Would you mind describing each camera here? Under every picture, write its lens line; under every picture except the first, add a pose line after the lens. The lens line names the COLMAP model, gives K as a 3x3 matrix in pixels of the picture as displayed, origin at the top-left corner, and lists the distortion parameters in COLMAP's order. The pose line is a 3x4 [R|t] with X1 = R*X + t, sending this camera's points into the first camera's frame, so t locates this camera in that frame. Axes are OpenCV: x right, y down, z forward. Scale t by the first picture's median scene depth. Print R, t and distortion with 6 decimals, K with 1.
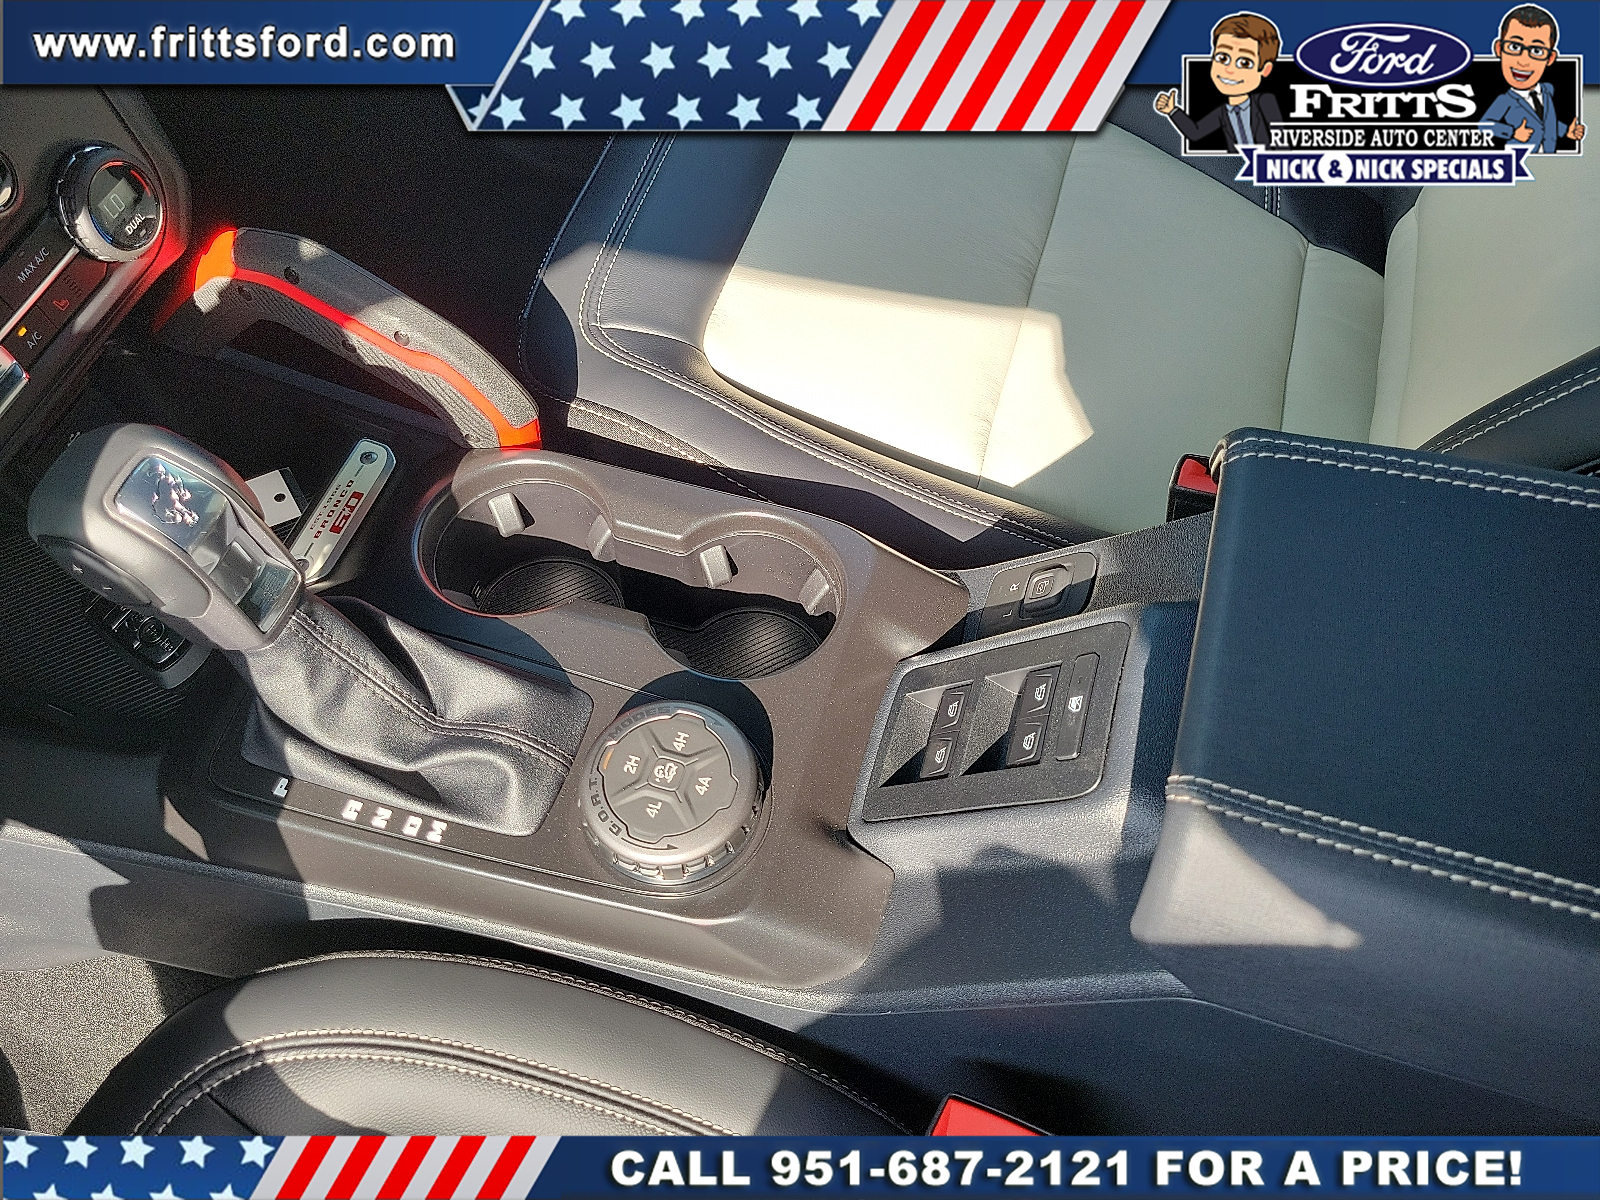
lens RADIAL K [[1206.3, 0, 800.0], [0, 1206.3, 600.0], [0, 0, 1]] dist [-0.002291, -0.004767]
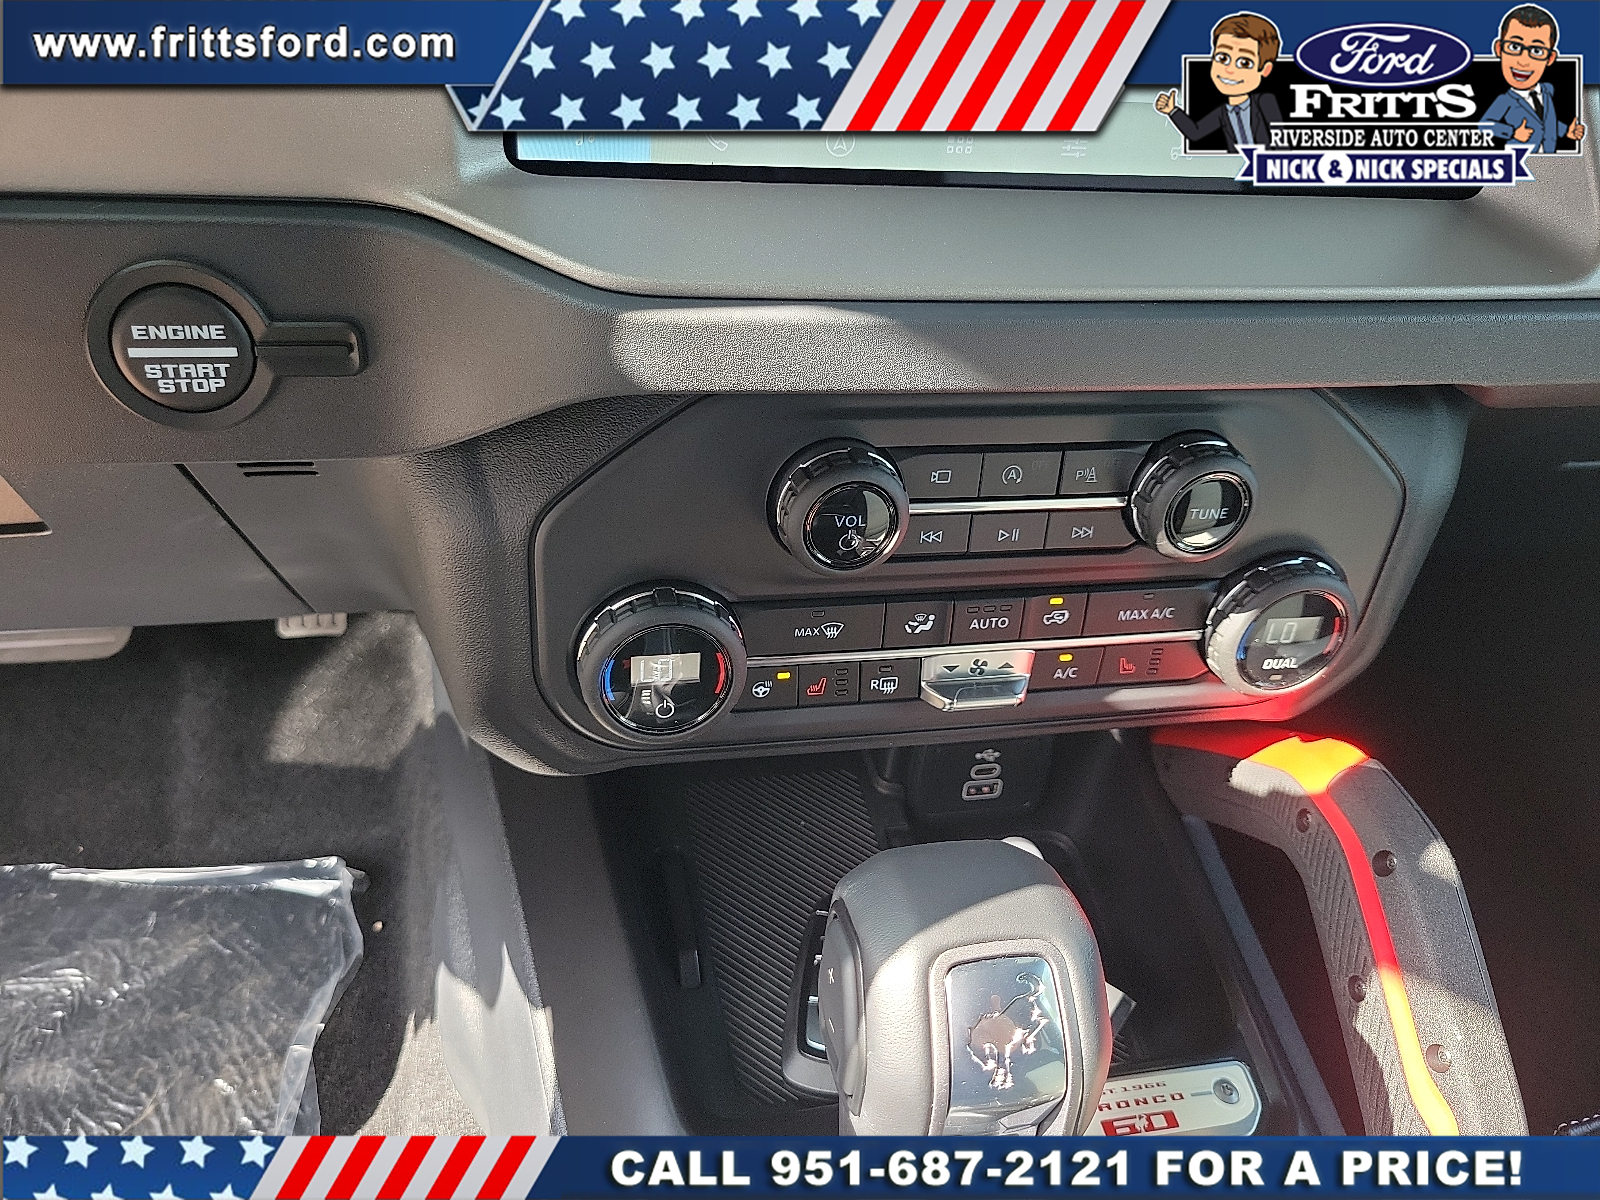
lens RADIAL K [[1206.3, 0, 800.0], [0, 1206.3, 600.0], [0, 0, 1]] dist [-0.002291, -0.004767]
pose [[0.477555, 0.618859, -0.623663, -0.267448], [-0.802572, 0.596111, -0.023031, -0.090355], [0.357519, 0.511533, 0.781354, 0.321488]]
